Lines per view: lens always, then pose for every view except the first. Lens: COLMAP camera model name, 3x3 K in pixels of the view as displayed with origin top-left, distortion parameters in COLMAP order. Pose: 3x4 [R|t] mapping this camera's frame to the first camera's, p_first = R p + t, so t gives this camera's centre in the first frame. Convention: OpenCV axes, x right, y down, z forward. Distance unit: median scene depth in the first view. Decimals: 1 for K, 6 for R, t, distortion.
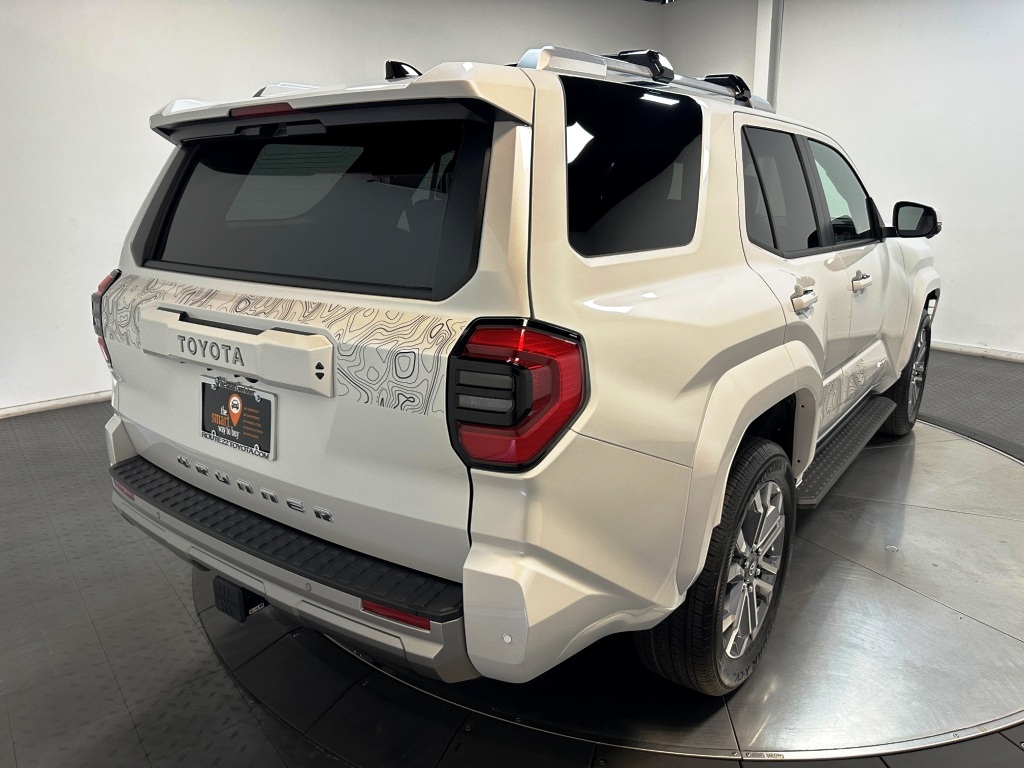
lens RADIAL K [[752.4, 0, 509.5], [0, 752.4, 380.7], [0, 0, 1]] dist [0.022299, -0.038670]
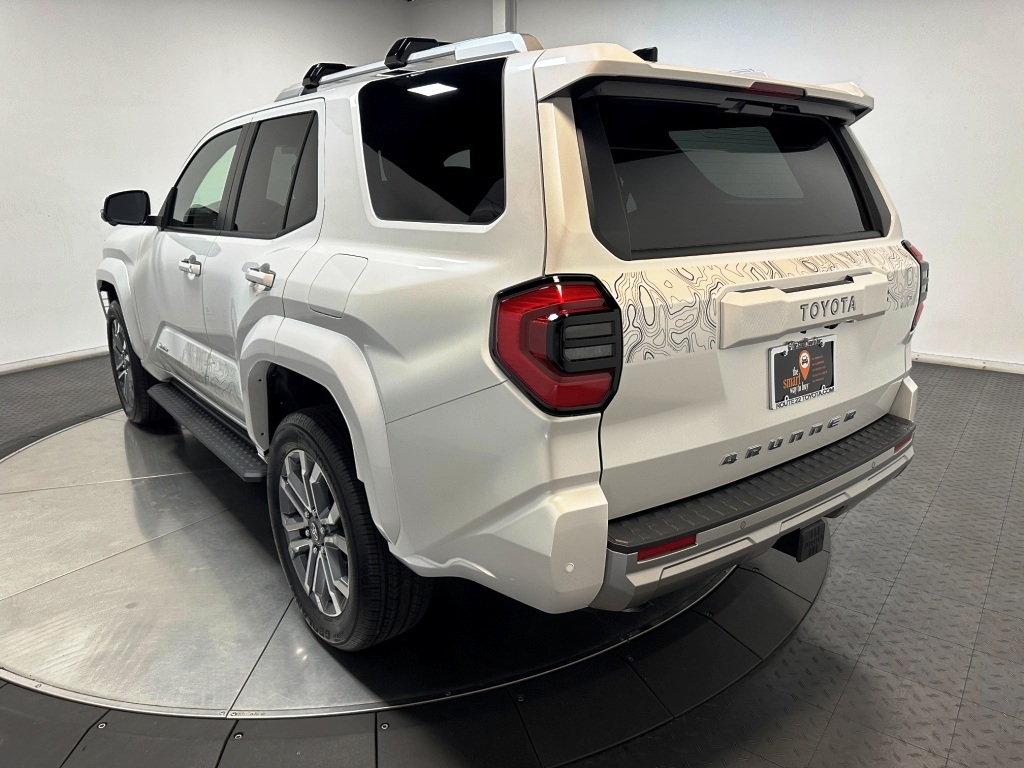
lens RADIAL K [[752.4, 0, 504.6], [0, 752.4, 401.3], [0, 0, 1]] dist [0.022299, -0.038670]
pose [[0.287124, -0.264949, 0.920523, -1.675842], [0.253139, 0.947810, 0.193846, -0.259186], [-0.923840, 0.177362, 0.339208, 1.155672]]
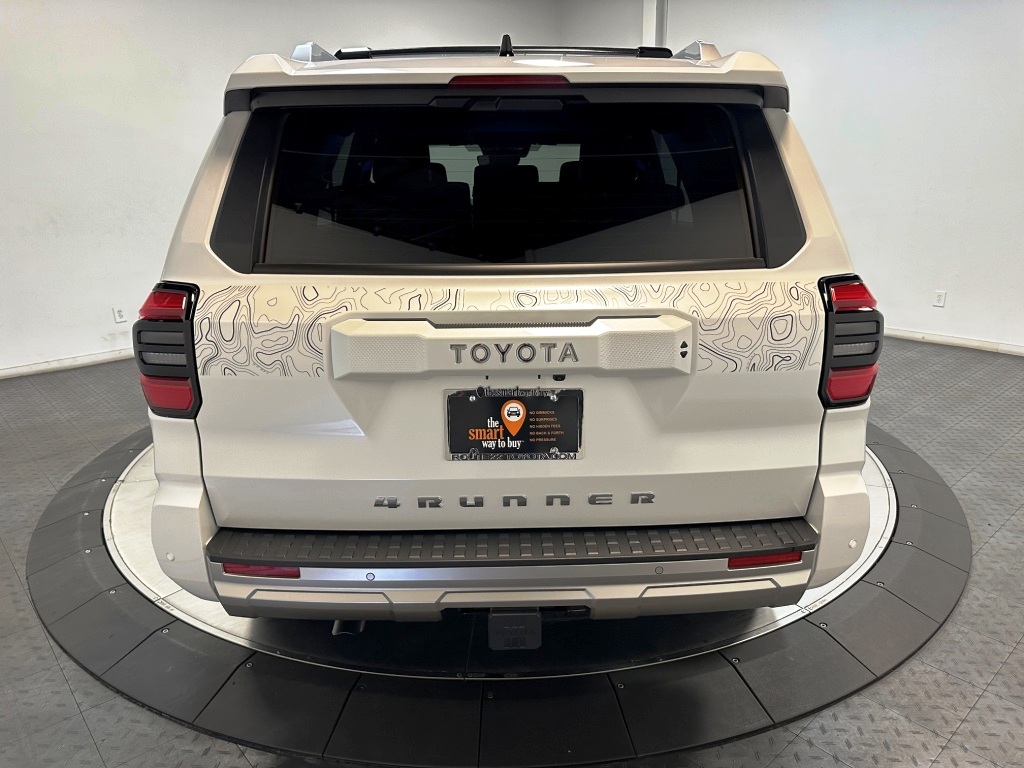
lens RADIAL K [[752.4, 0, 512.2], [0, 752.4, 386.8], [0, 0, 1]] dist [0.022299, -0.038670]
pose [[0.798260, -0.172006, 0.577230, -0.973390], [0.160270, 0.984465, 0.071716, -0.069116], [-0.580598, 0.035265, 0.813426, 0.300355]]
